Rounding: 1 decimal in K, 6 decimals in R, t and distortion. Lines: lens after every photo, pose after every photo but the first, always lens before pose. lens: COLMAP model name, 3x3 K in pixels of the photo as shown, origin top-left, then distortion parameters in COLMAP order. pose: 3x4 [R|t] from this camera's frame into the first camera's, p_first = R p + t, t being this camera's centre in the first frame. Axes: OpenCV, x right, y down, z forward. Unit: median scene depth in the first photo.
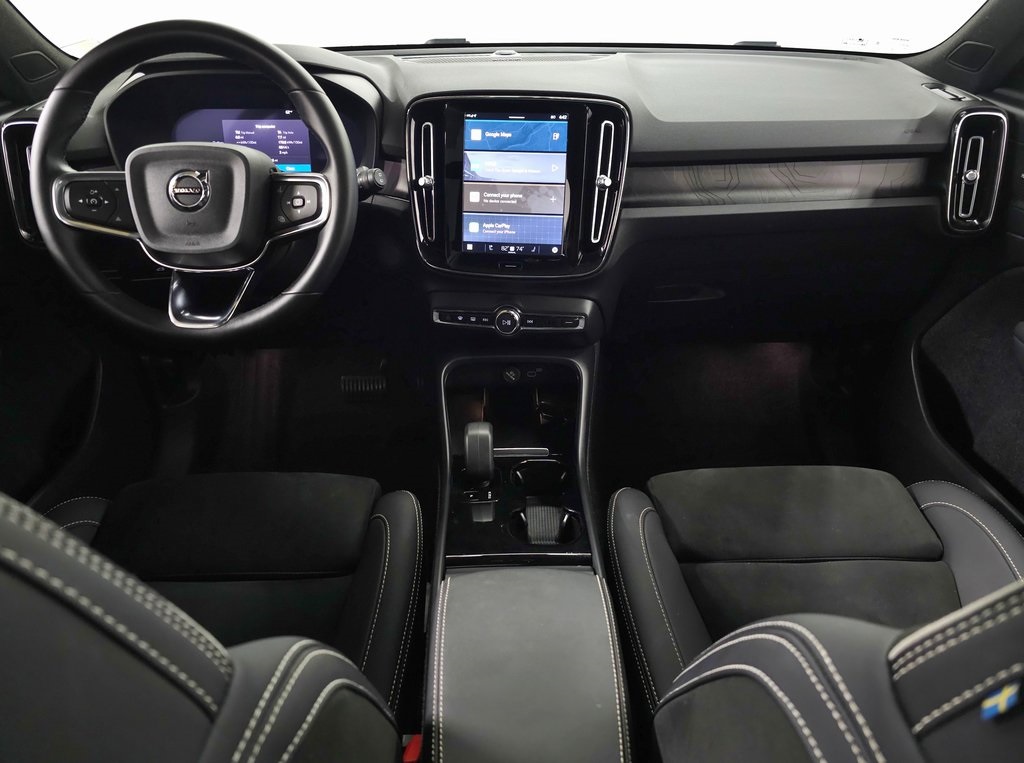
lens RADIAL K [[696.8, 0, 507.3], [0, 696.8, 384.2], [0, 0, 1]] dist [0.052200, -0.050766]
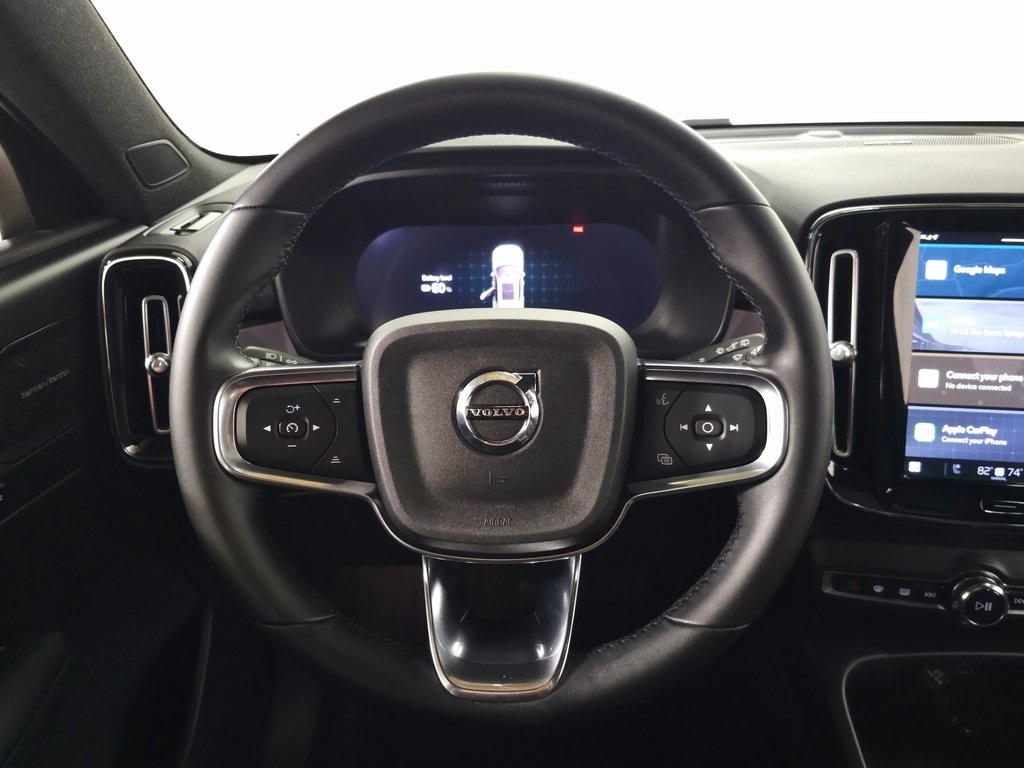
lens RADIAL K [[703.8, 0, 510.1], [0, 703.8, 379.6], [0, 0, 1]] dist [0.056351, -0.066336]
pose [[0.999186, 0.001689, -0.040307, -0.355888], [-0.006603, 0.992497, -0.122088, -0.199883], [0.039798, 0.122254, 0.991701, 0.441889]]
